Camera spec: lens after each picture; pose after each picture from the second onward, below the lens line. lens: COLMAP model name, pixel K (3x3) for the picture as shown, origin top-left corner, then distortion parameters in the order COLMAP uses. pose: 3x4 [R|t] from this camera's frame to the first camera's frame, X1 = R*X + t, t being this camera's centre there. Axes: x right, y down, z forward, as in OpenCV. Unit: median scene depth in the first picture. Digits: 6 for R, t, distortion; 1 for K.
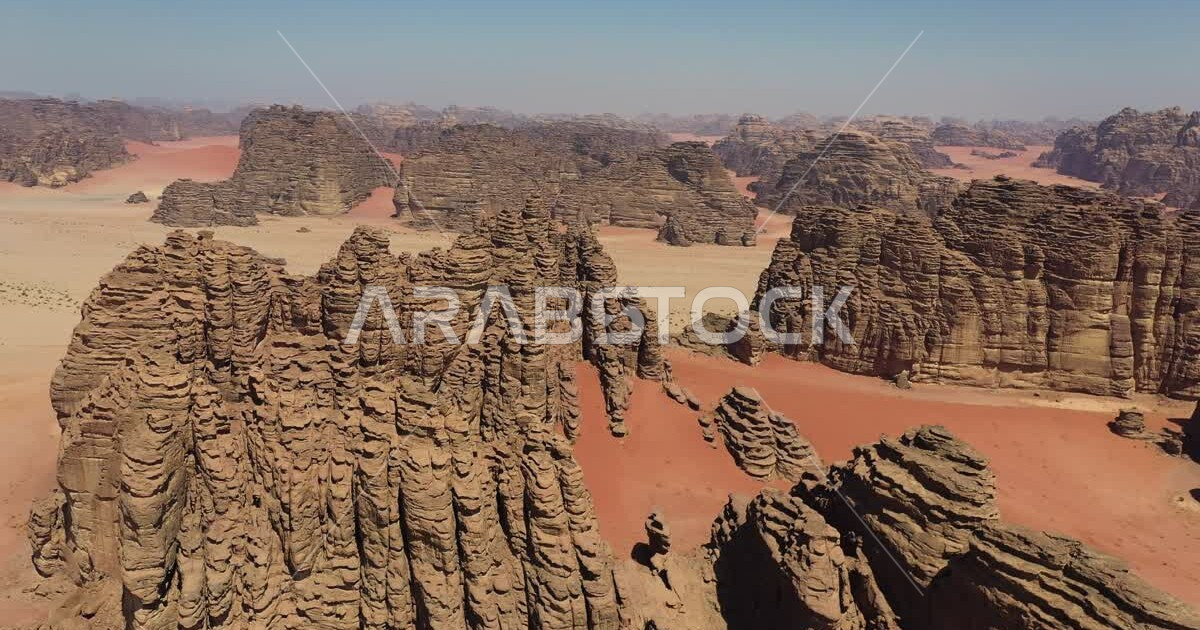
lens RADIAL K [[963.8, 0, 604.1], [0, 963.8, 316.0], [0, 0, 1]] dist [0.020912, 0.003492]
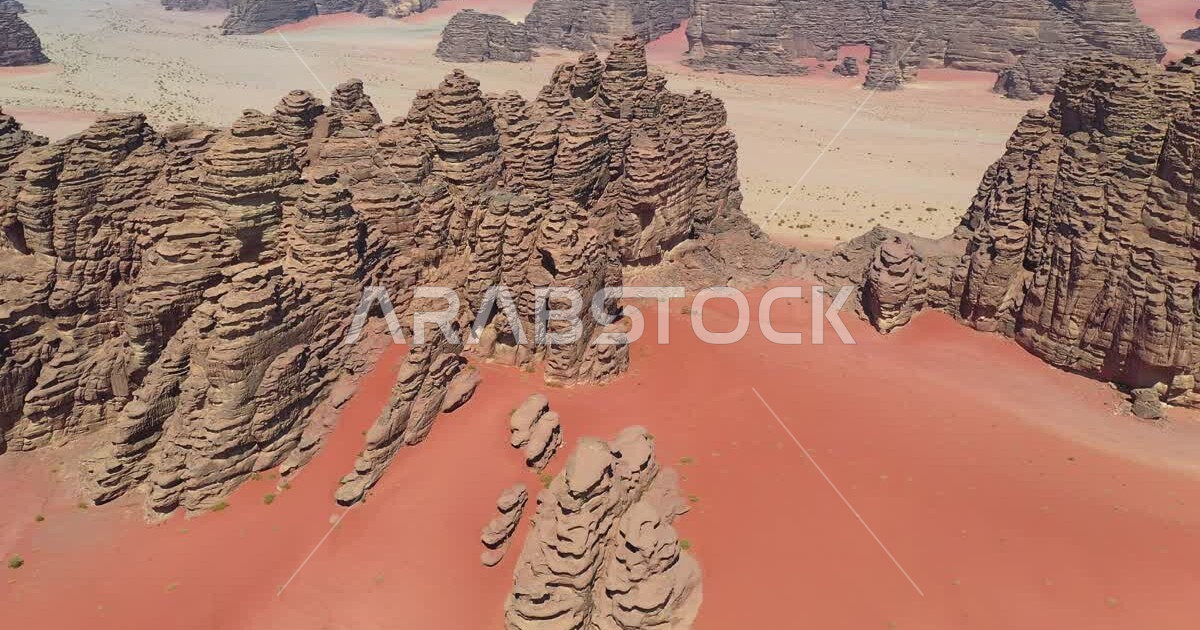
lens RADIAL K [[963.8, 0, 595.9], [0, 963.8, 312.6], [0, 0, 1]] dist [0.020912, 0.003492]
pose [[0.902685, 0.125124, -0.411709, 0.207007], [-0.054628, 0.982371, 0.178782, -0.050751], [0.426821, -0.138892, 0.893606, 0.331367]]
